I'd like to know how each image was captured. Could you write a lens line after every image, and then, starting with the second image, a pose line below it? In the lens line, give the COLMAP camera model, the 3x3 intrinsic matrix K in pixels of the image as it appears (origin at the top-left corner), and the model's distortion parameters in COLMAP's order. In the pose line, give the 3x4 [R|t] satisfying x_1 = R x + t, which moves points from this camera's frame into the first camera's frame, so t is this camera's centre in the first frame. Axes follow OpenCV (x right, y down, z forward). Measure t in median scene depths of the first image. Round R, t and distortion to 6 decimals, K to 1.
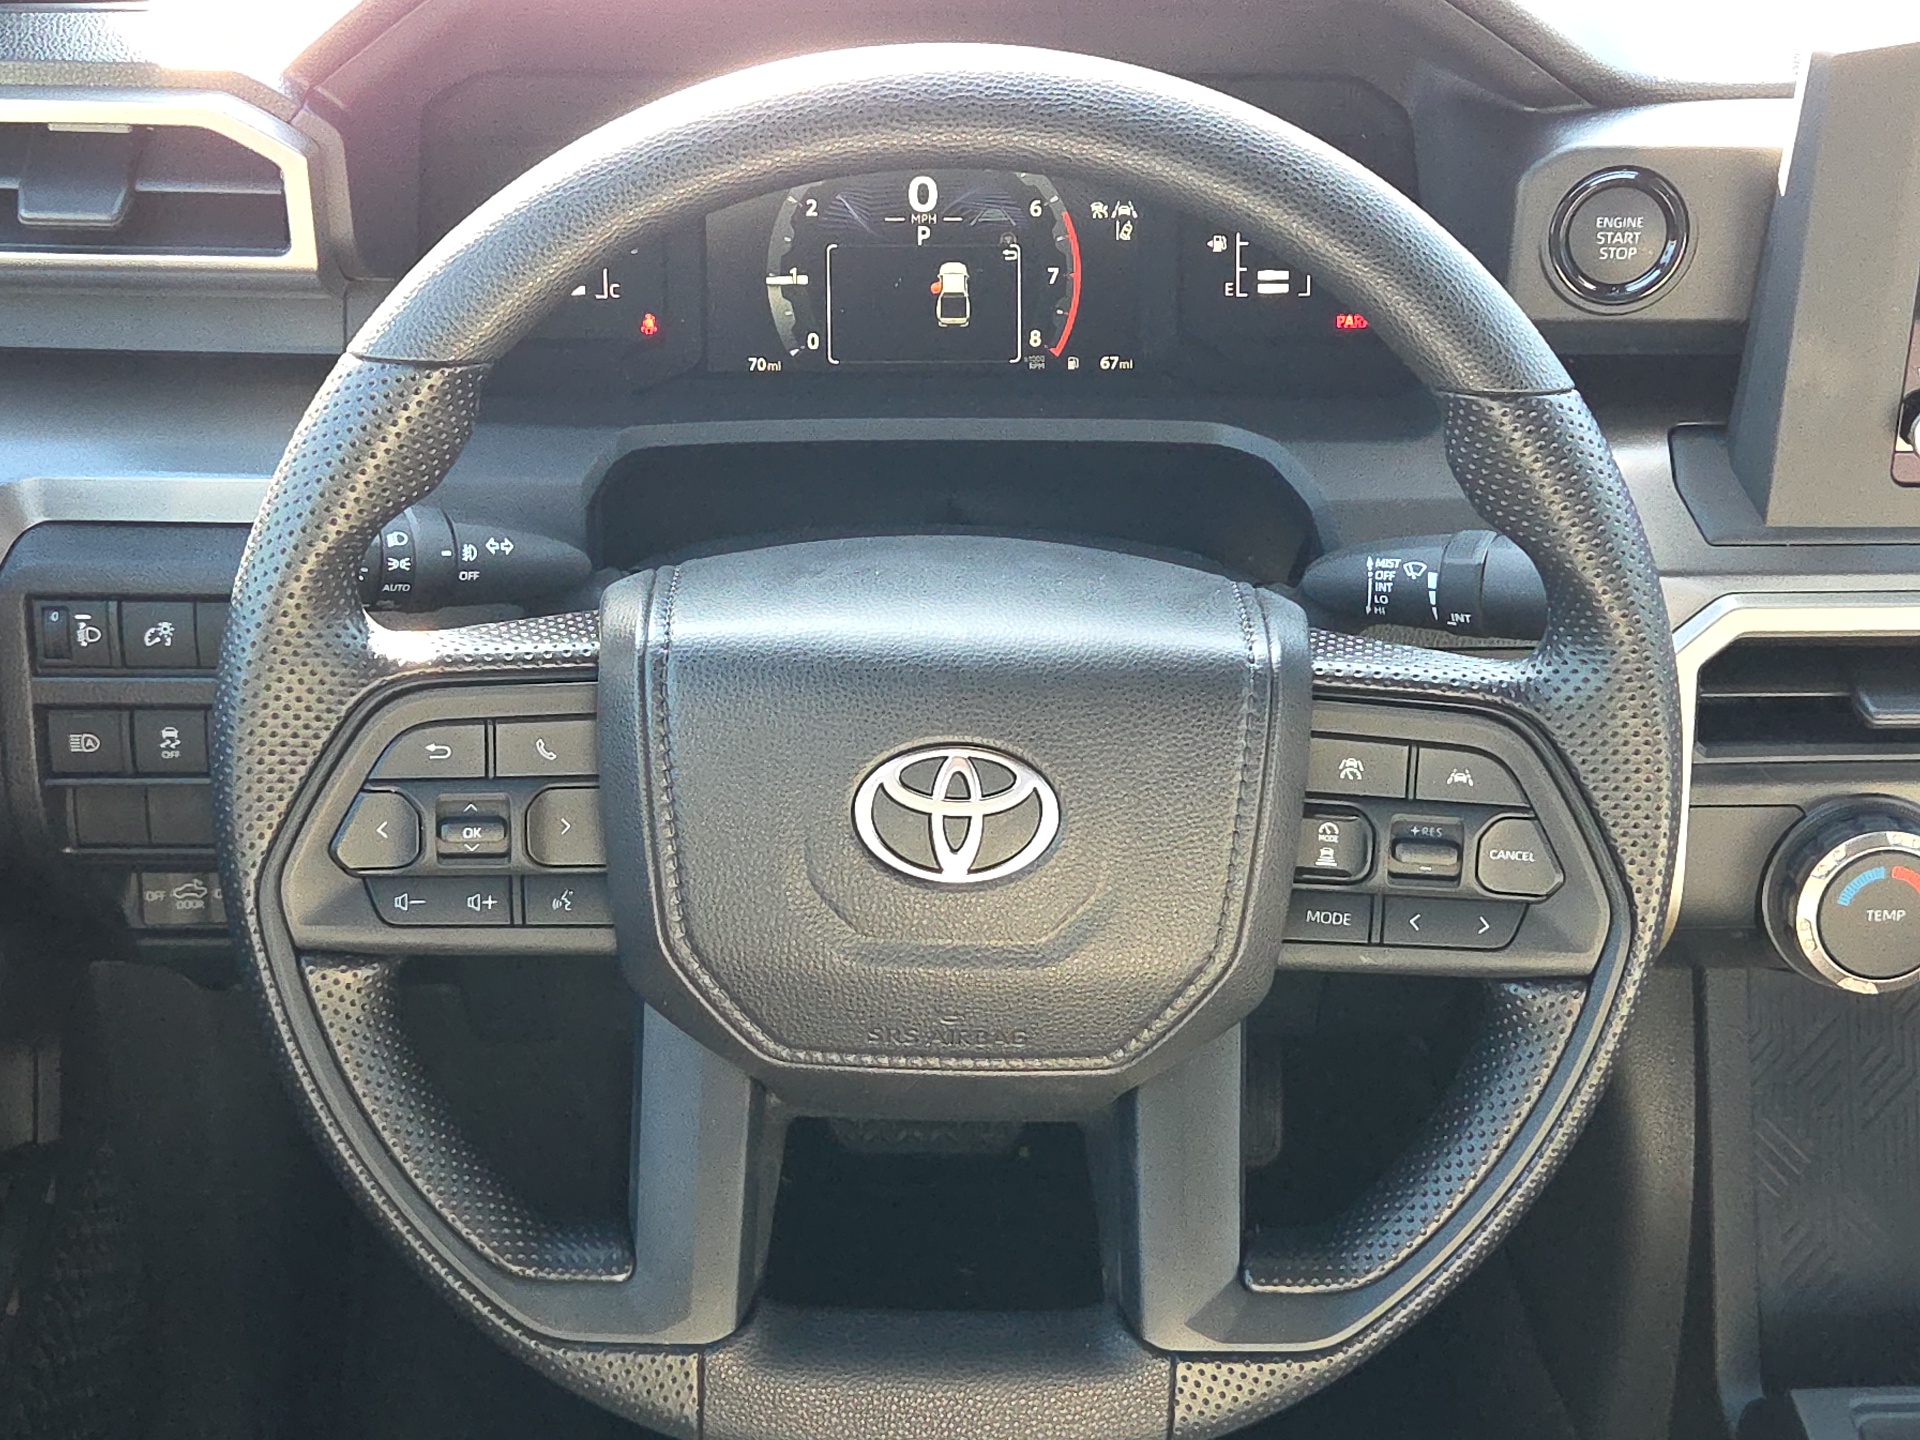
lens RADIAL K [[2845.3, 0, 991.0], [0, 2845.3, 677.7], [0, 0, 1]] dist [0.076646, 0.000000]
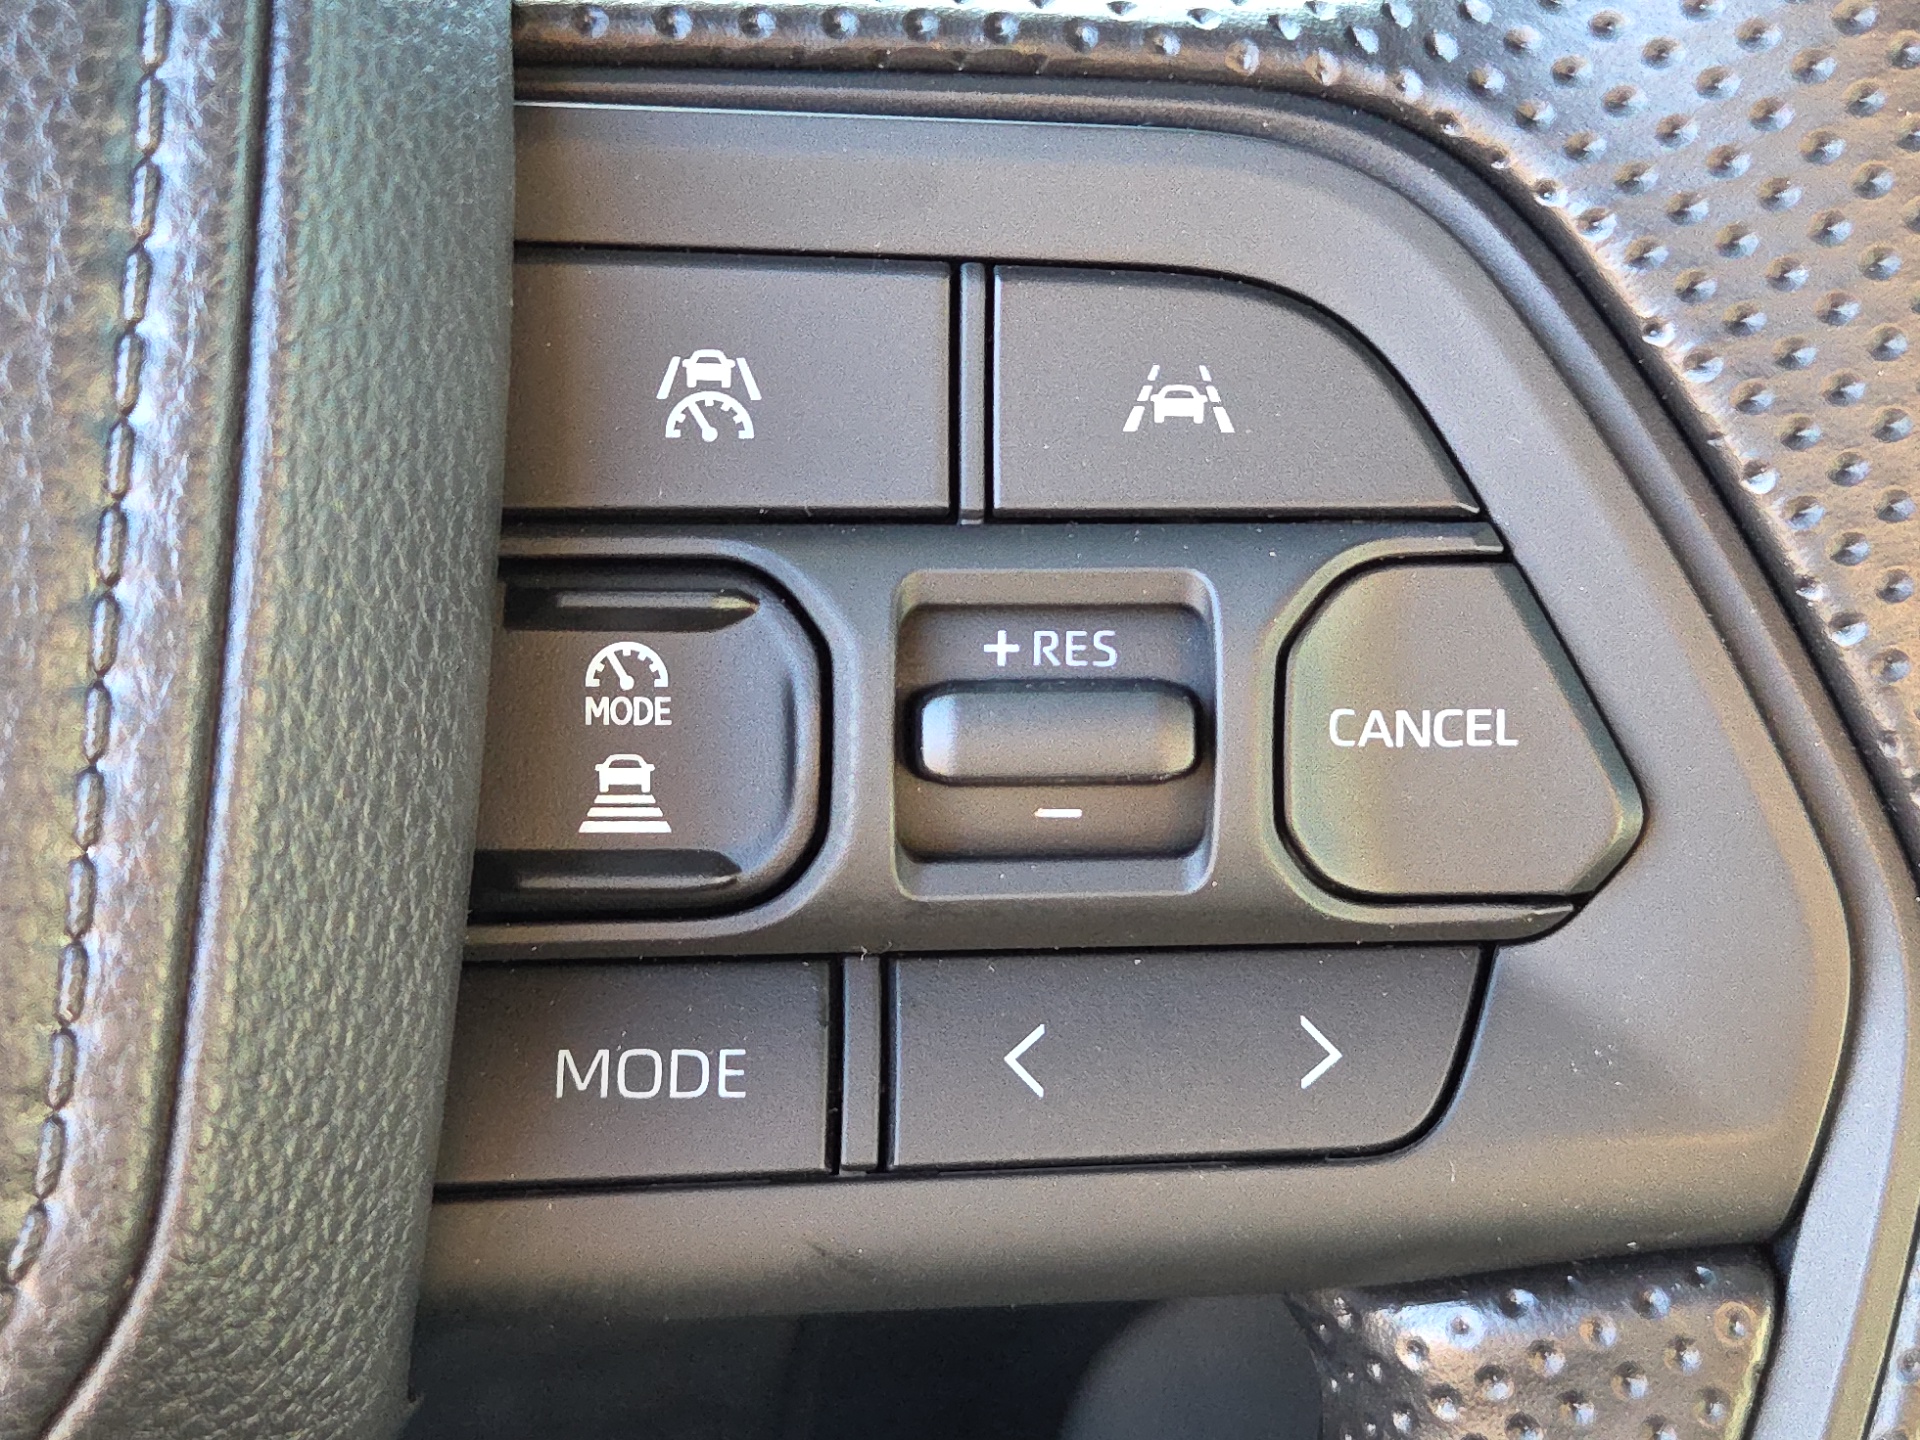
lens RADIAL K [[2641.0, 0, 952.2], [0, 2641.0, 715.5], [0, 0, 1]] dist [0.038478, 0.000000]
pose [[0.981156, -0.042009, 0.188598, 0.102516], [0.072406, 0.984892, -0.157305, 0.090197], [-0.179140, 0.167997, 0.969374, 0.779705]]
